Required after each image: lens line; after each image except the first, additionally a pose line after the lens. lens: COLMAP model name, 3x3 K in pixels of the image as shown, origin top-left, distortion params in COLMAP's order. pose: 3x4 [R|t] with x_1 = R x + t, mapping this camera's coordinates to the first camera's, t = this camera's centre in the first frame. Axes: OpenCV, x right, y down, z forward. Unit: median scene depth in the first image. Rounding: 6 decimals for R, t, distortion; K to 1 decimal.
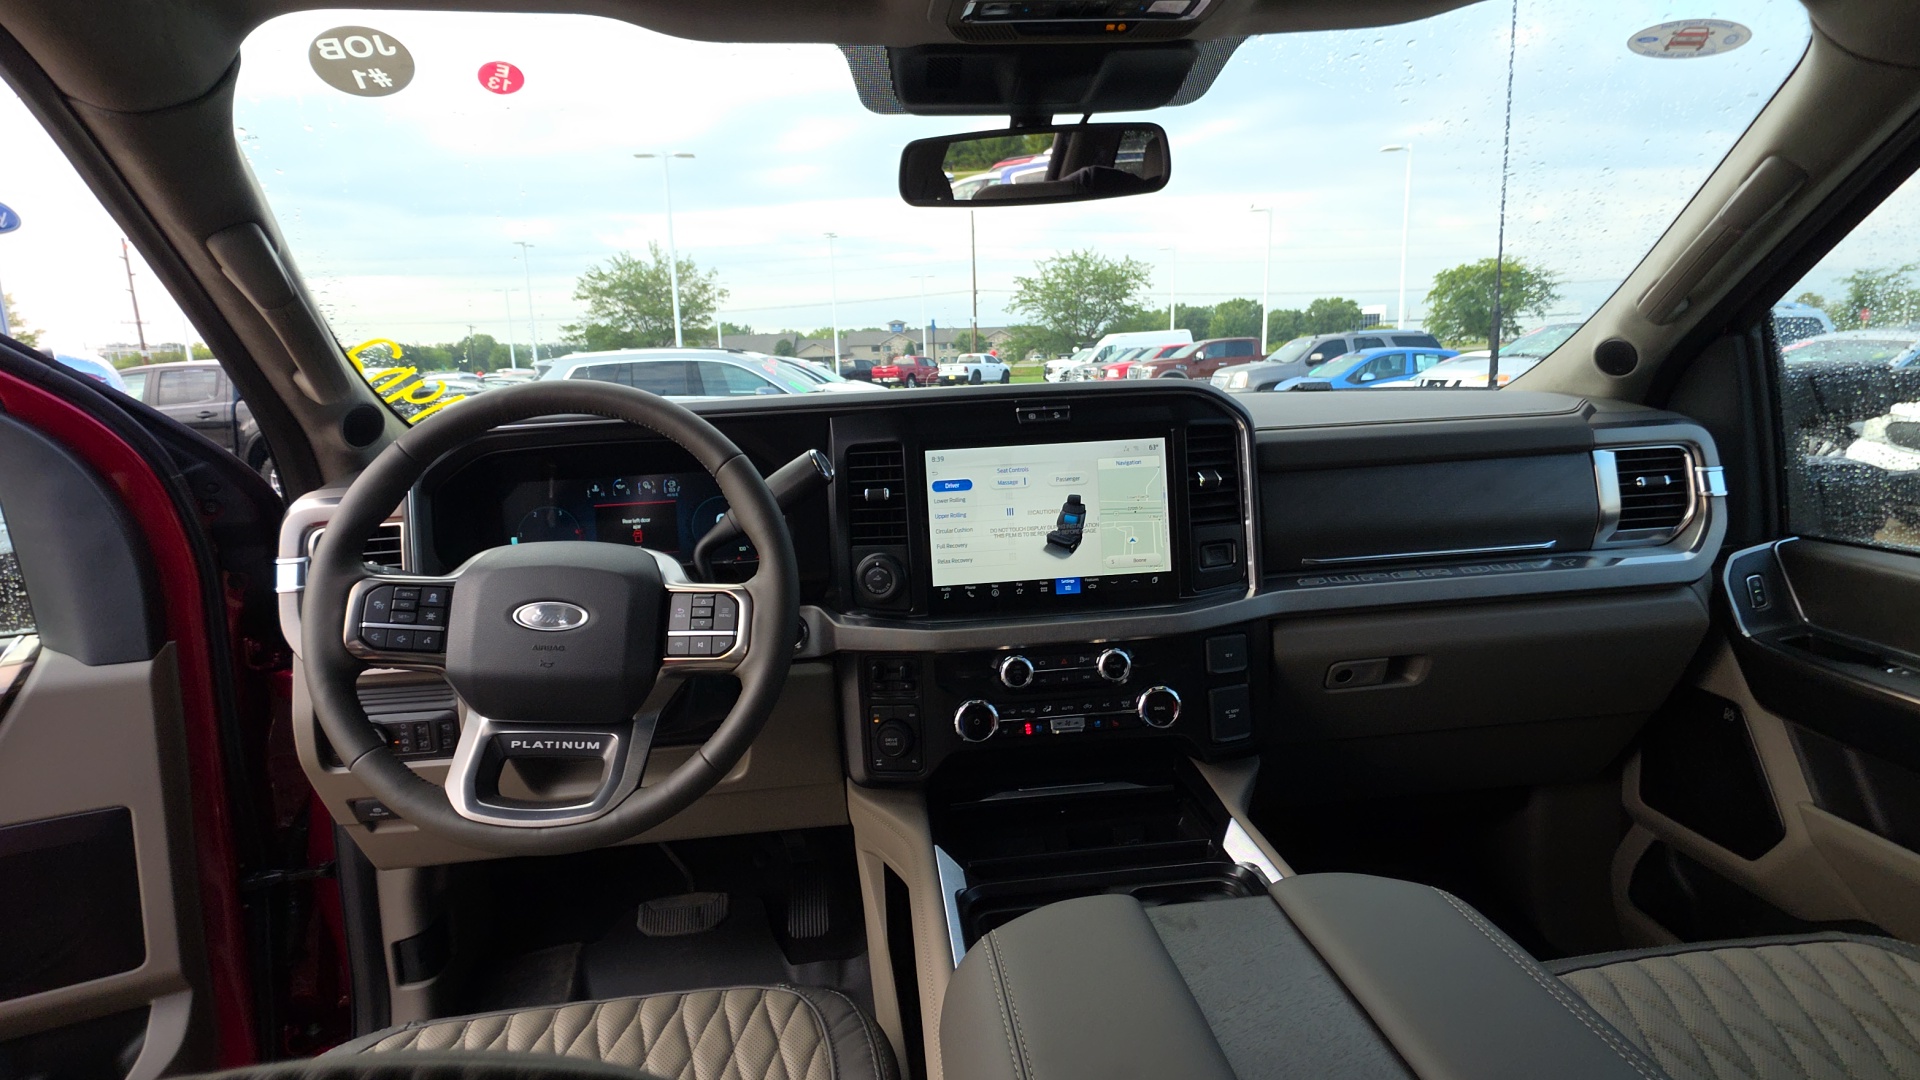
lens RADIAL K [[993.1, 0, 958.4], [0, 993.1, 534.8], [0, 0, 1]] dist [0.015745, -0.009456]
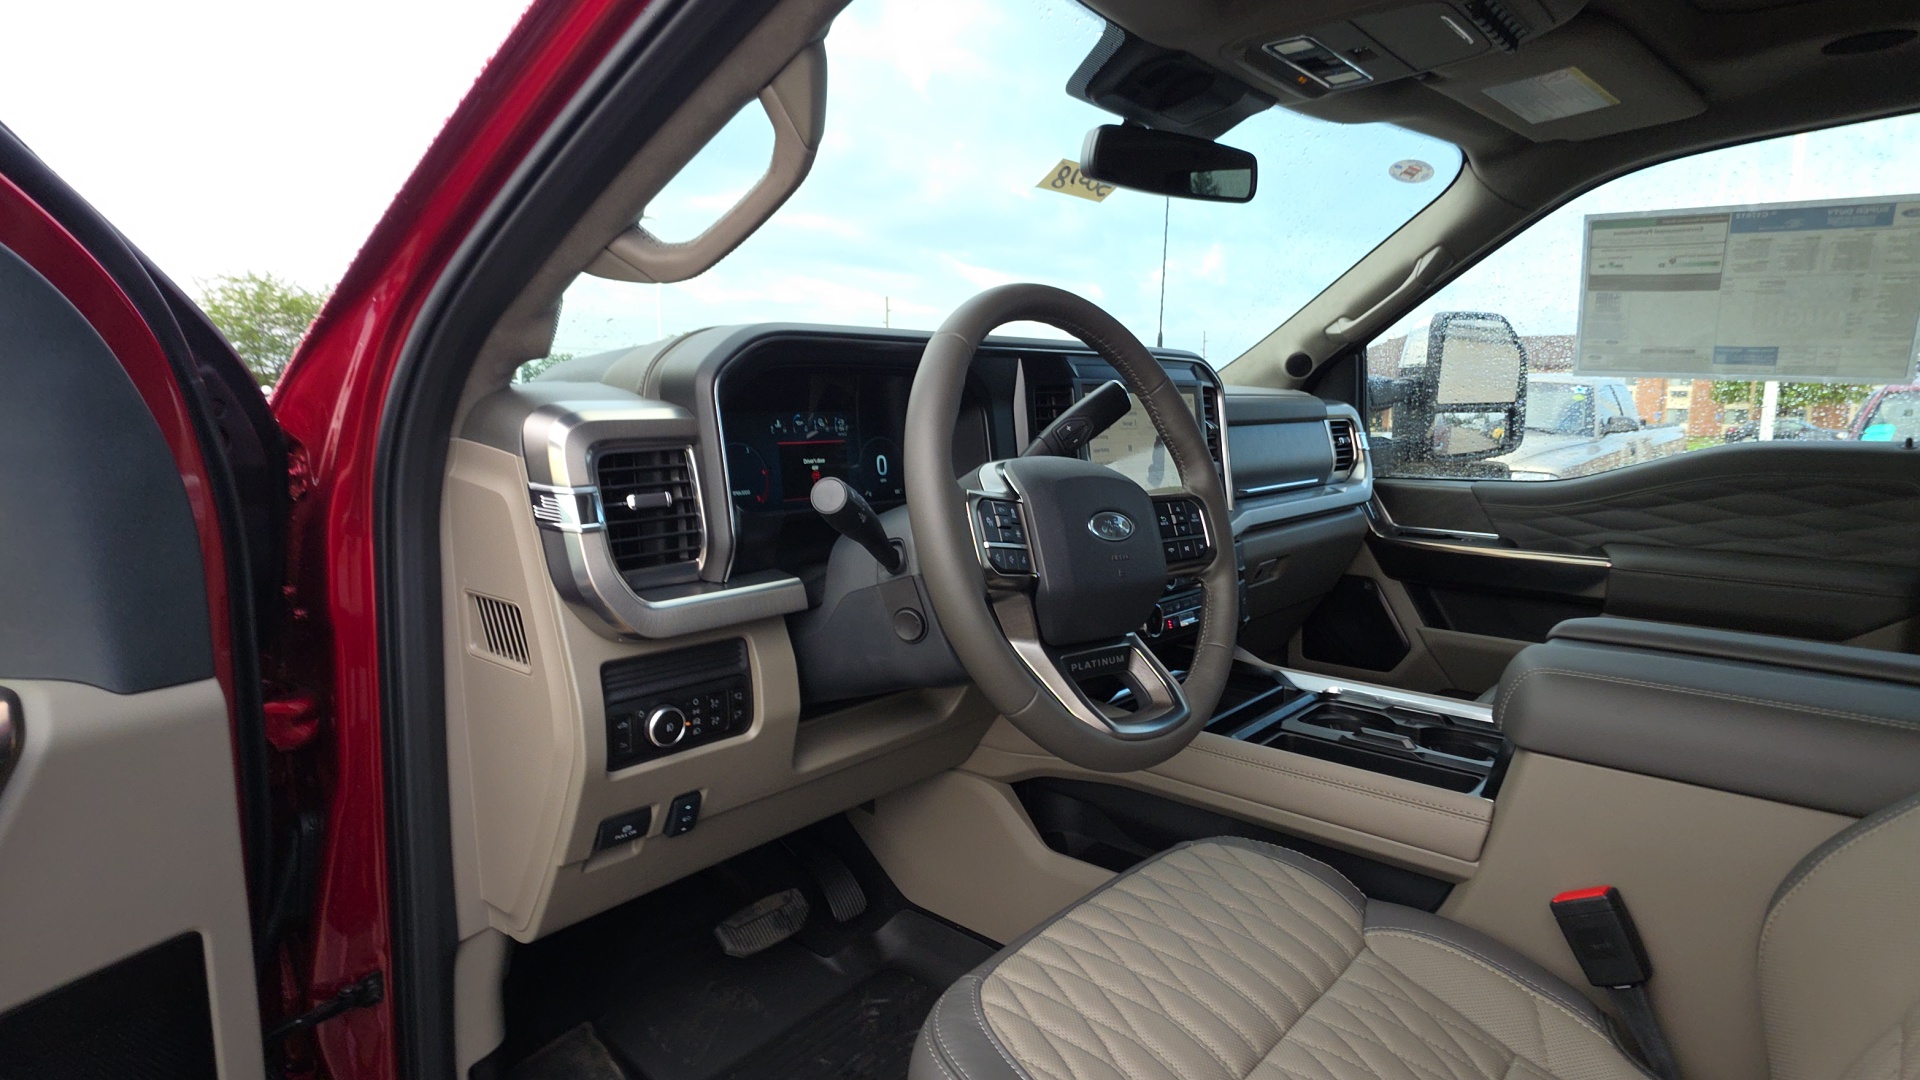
lens RADIAL K [[1001.0, 0, 969.2], [0, 1001.0, 538.5], [0, 0, 1]] dist [0.000327, -0.001017]
pose [[0.737486, -0.046005, 0.673793, -0.898591], [0.081025, 0.996498, -0.020646, 0.093231], [-0.670484, 0.069820, 0.738632, 0.246399]]
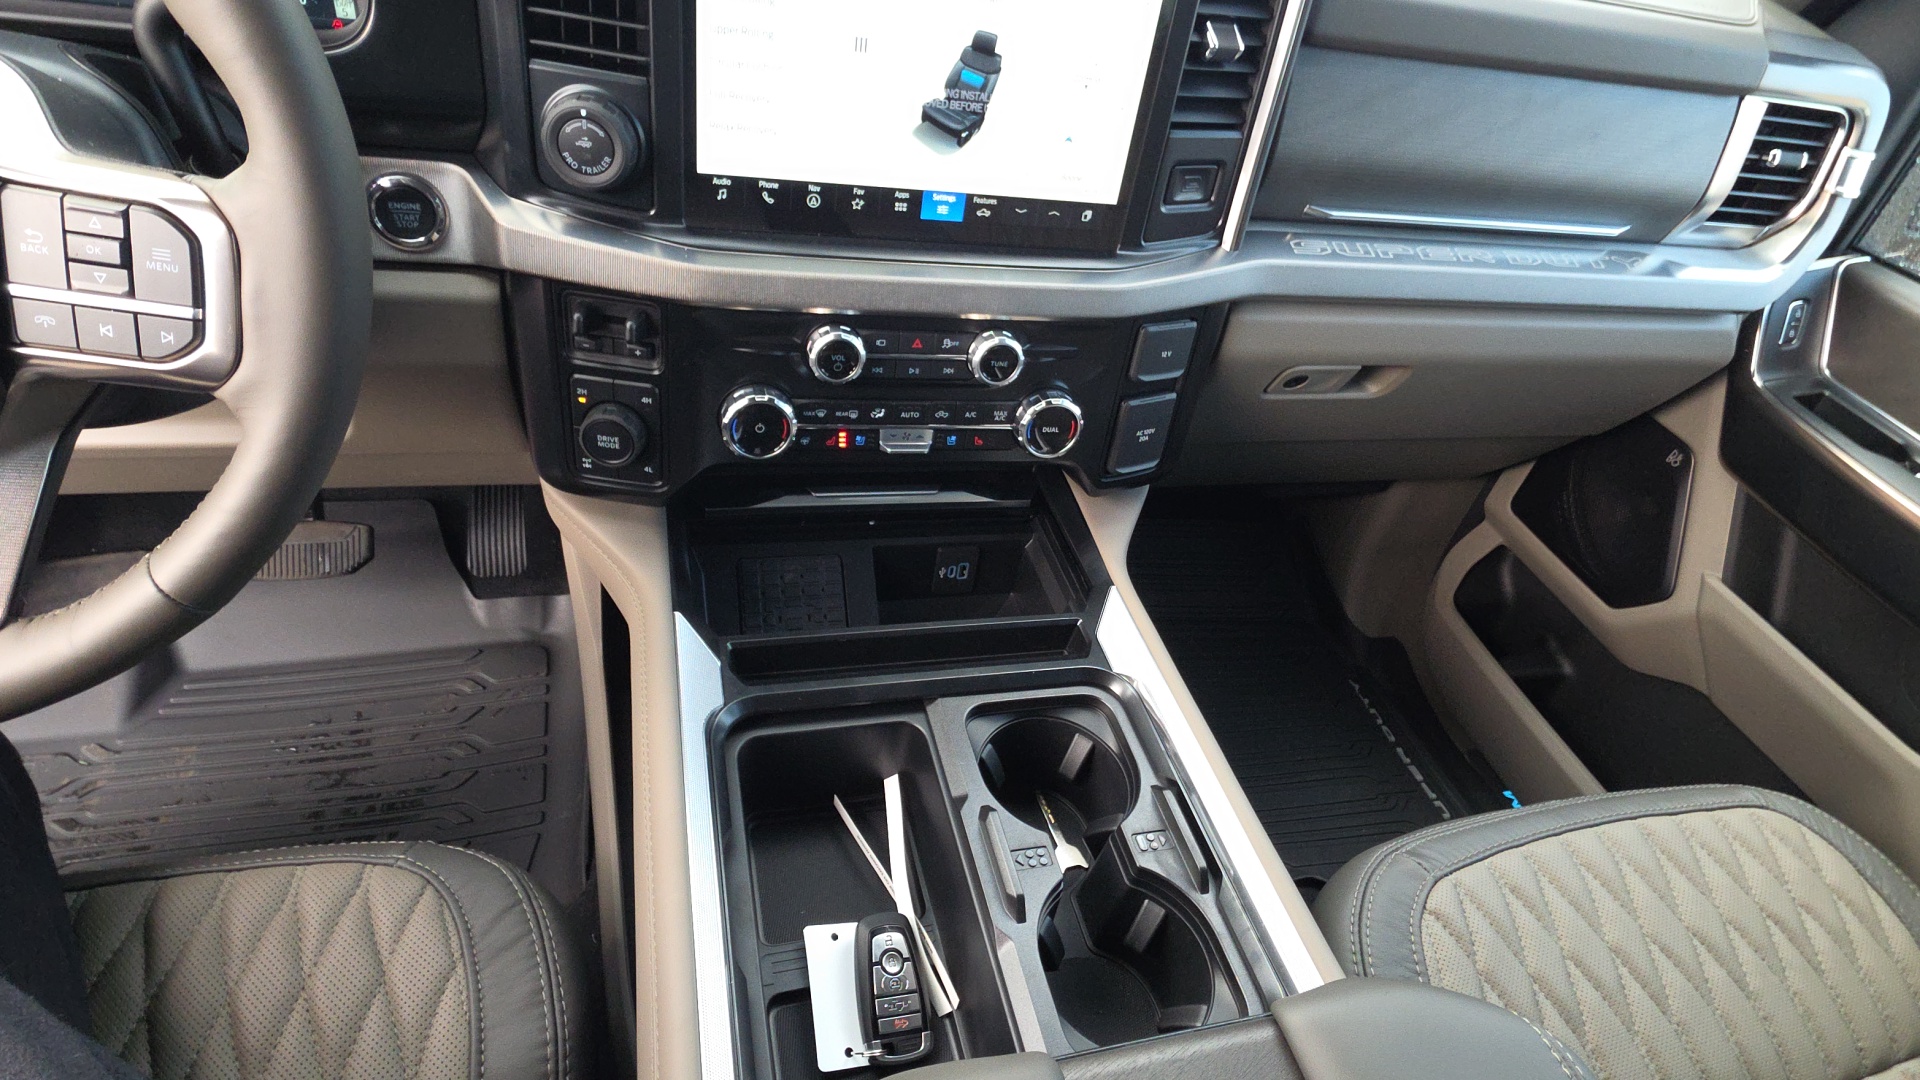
lens RADIAL K [[993.1, 0, 958.4], [0, 993.1, 534.8], [0, 0, 1]] dist [0.015745, -0.009456]
pose [[0.964615, 0.065605, 0.255372, -0.013842], [-0.188475, 0.848875, 0.493850, -0.071141], [-0.184380, -0.524506, 0.831202, 0.427677]]
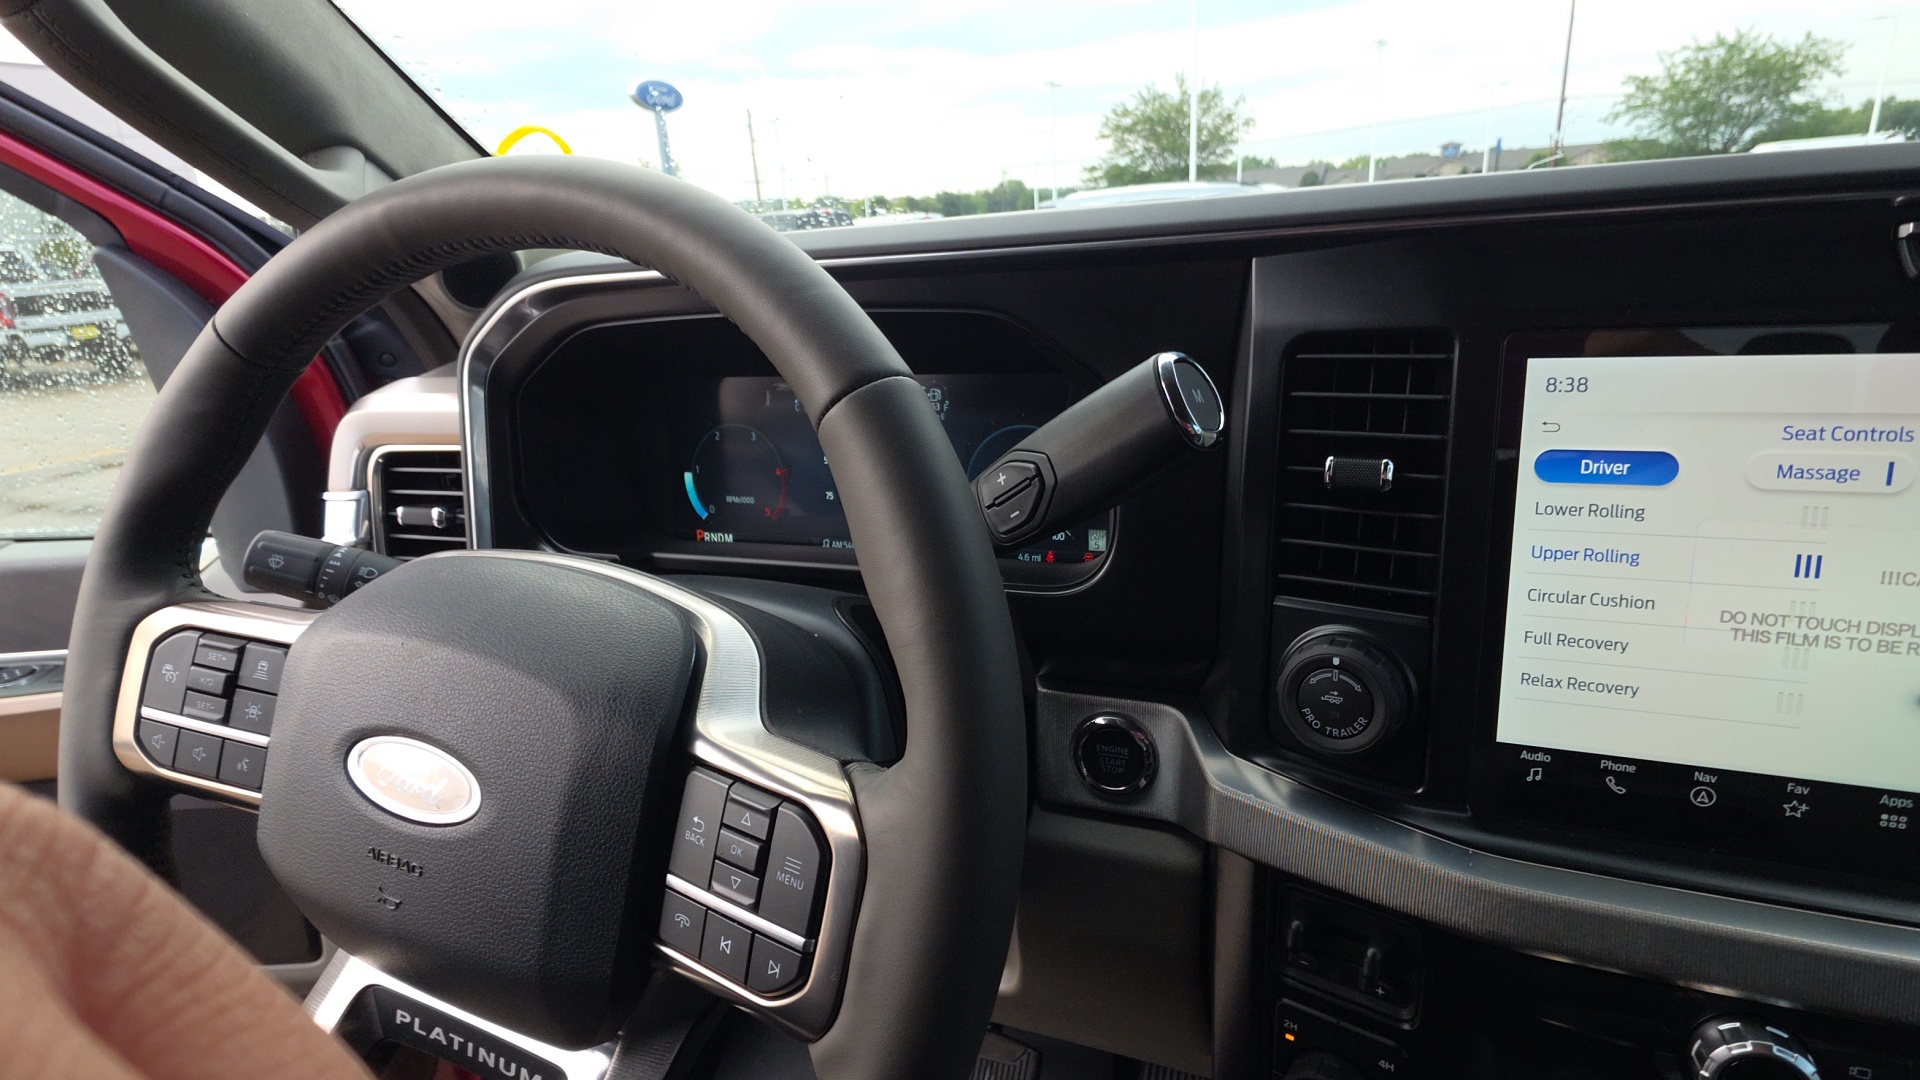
lens RADIAL K [[993.1, 0, 958.4], [0, 993.1, 534.8], [0, 0, 1]] dist [0.015745, -0.009456]
pose [[0.880554, 0.125321, -0.457077, -0.040481], [-0.054753, 0.984849, 0.164545, -0.069361], [0.470773, -0.119864, 0.874074, 0.594823]]
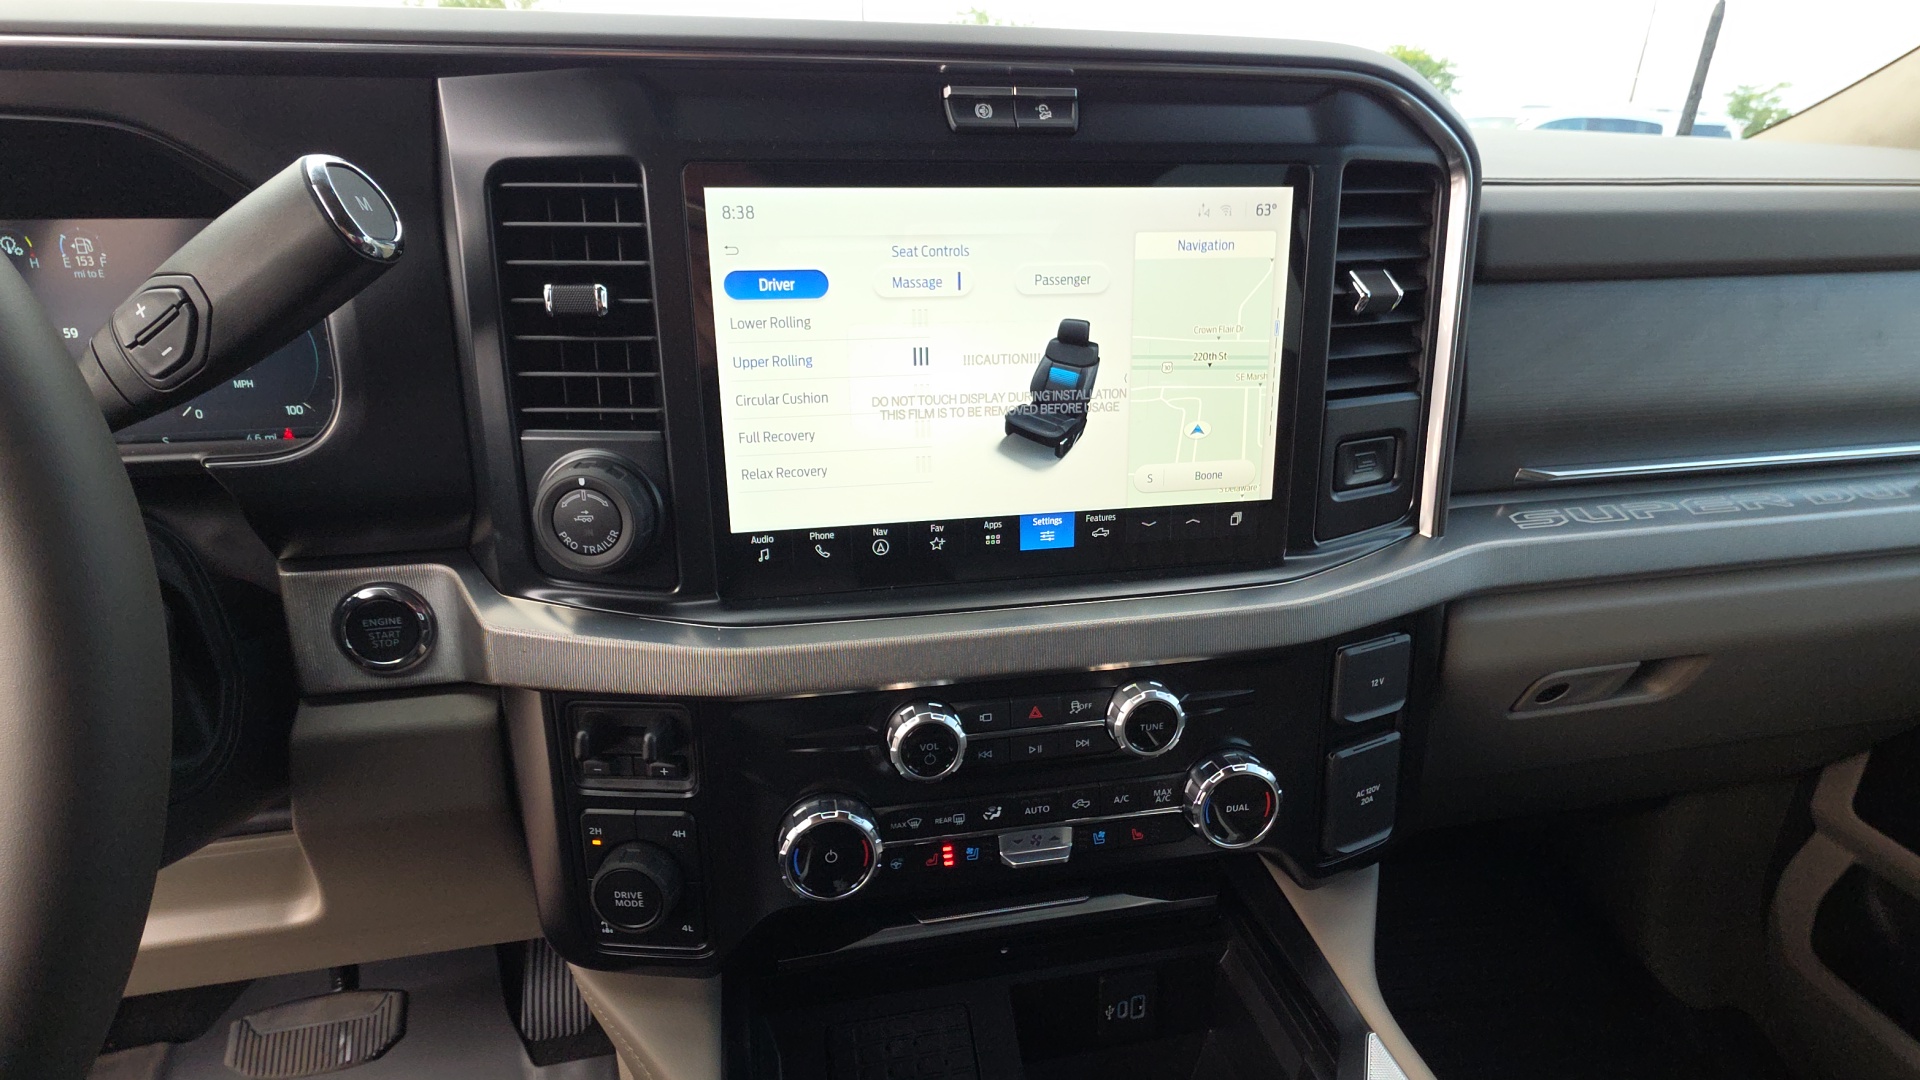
lens RADIAL K [[993.1, 0, 958.4], [0, 993.1, 534.8], [0, 0, 1]] dist [0.015745, -0.009456]
pose [[0.992924, 0.012200, 0.118121, 0.019751], [-0.036994, 0.976987, 0.210067, -0.037534], [-0.112840, -0.212950, 0.970525, 0.578843]]
